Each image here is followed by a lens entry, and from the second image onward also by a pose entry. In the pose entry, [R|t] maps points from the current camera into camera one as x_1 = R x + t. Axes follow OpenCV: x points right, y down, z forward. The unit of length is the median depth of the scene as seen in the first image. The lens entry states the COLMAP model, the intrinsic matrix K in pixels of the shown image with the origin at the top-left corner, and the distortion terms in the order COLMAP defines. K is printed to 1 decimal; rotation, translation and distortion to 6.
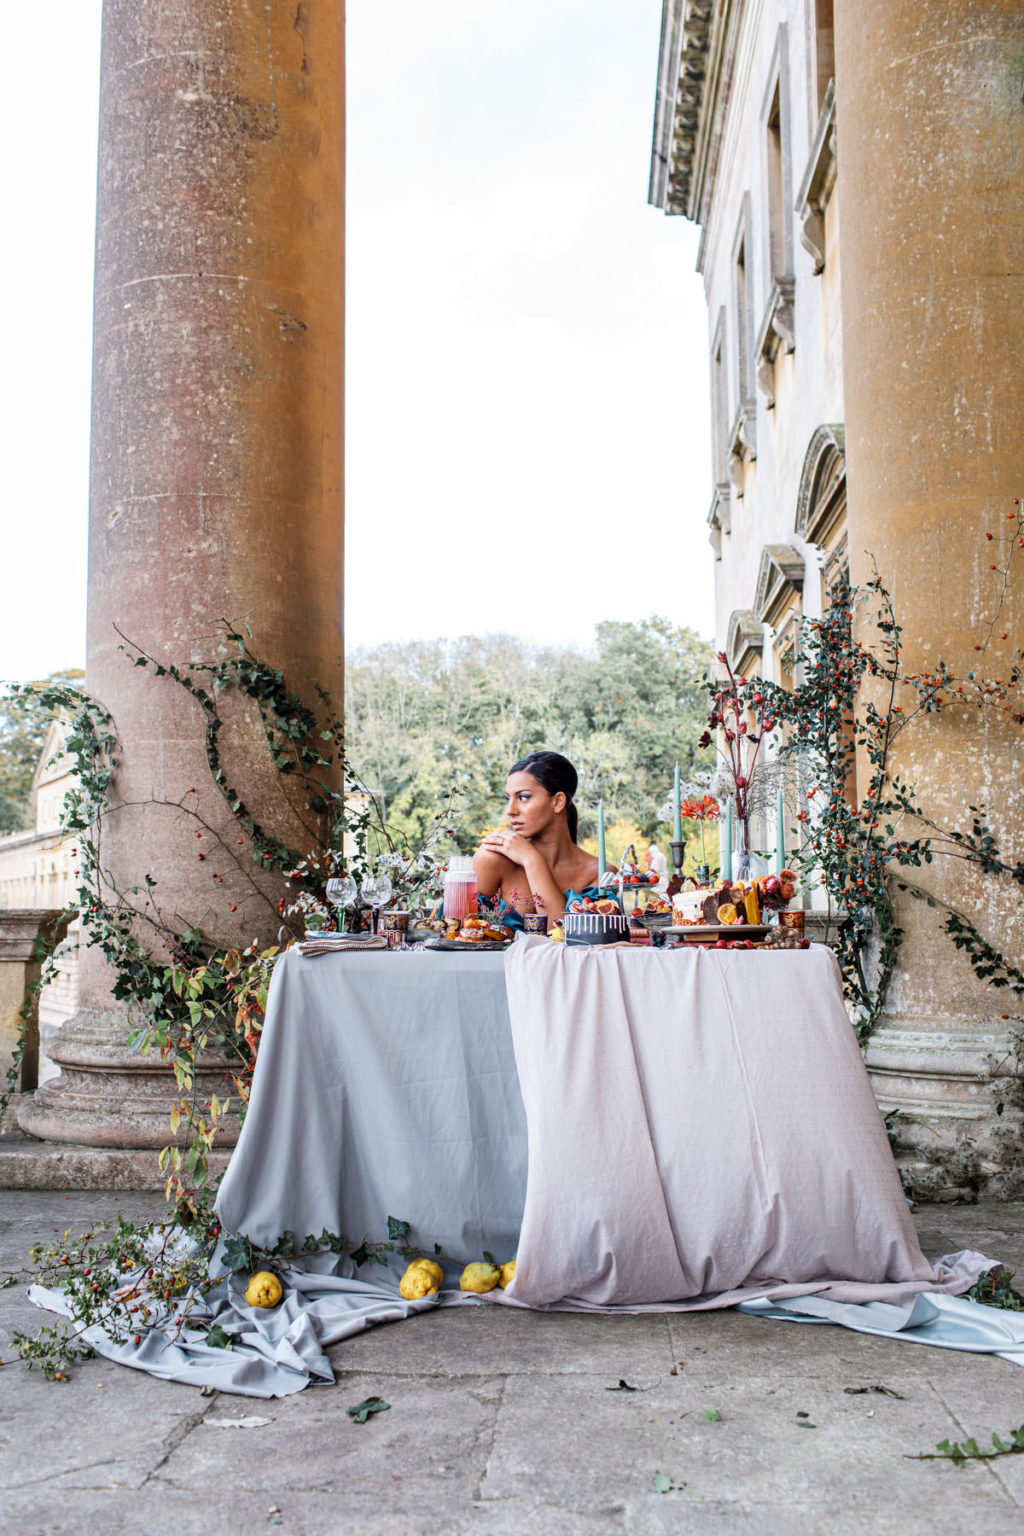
lens RADIAL K [[1446.7, 0, 505.3], [0, 1446.7, 789.6], [0, 0, 1]] dist [-0.007623, -0.010266]
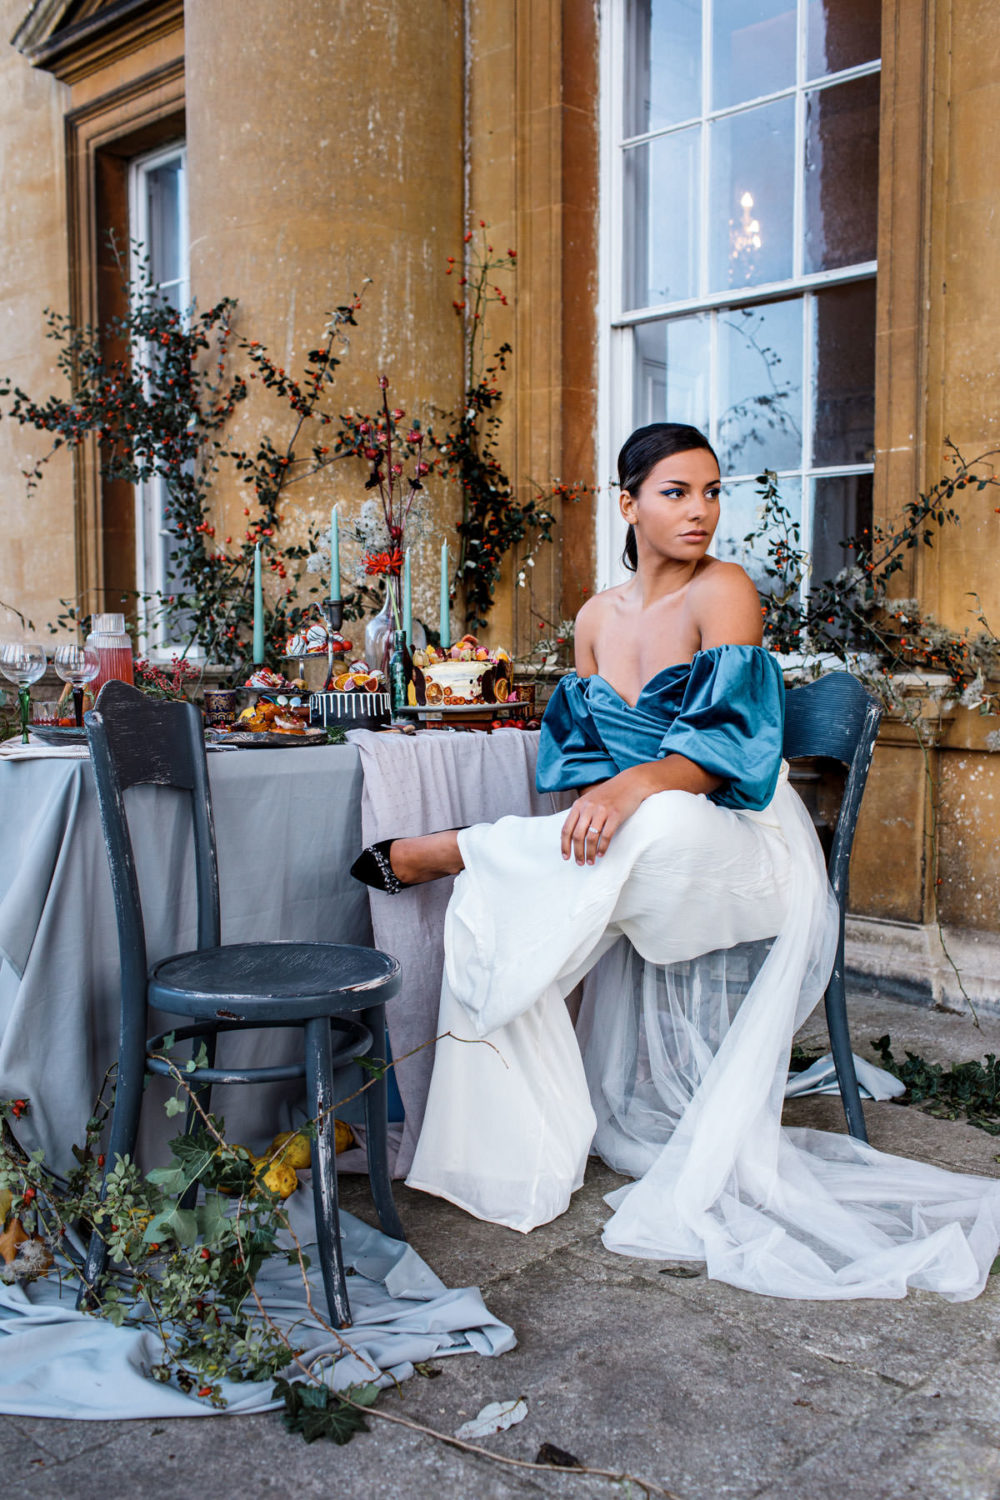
lens RADIAL K [[1460.3, 0, 469.8], [0, 1460.3, 754.6], [0, 0, 1]] dist [0.006251, -0.005595]
pose [[0.670488, -0.051041, 0.740162, -0.357953], [-0.074264, 0.988003, 0.135405, 0.003342], [-0.738194, -0.145754, 0.658654, 0.283590]]
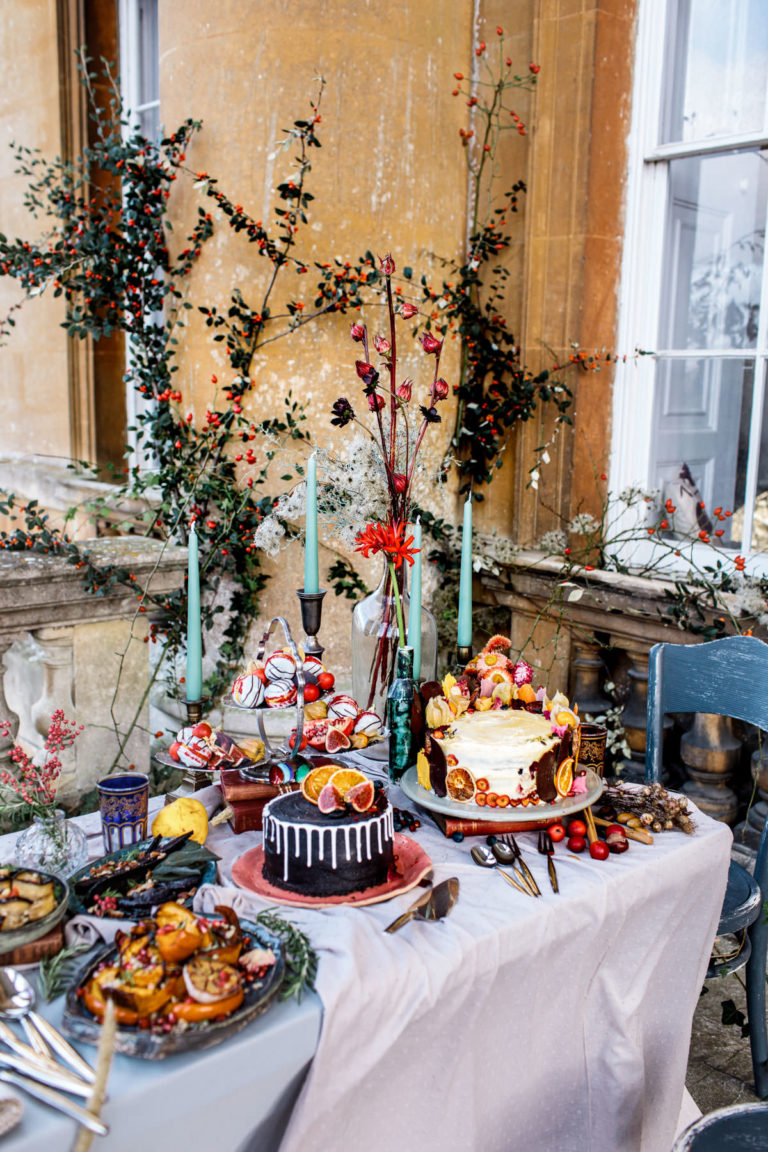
lens RADIAL K [[1085.1, 0, 379.0], [0, 1085.1, 592.2], [0, 0, 1]] dist [-0.007623, -0.010266]
pose [[0.699622, -0.116782, 0.704905, -0.129368], [-0.090845, 0.964008, 0.249872, -0.057180], [-0.708715, -0.238853, 0.663832, 0.534241]]
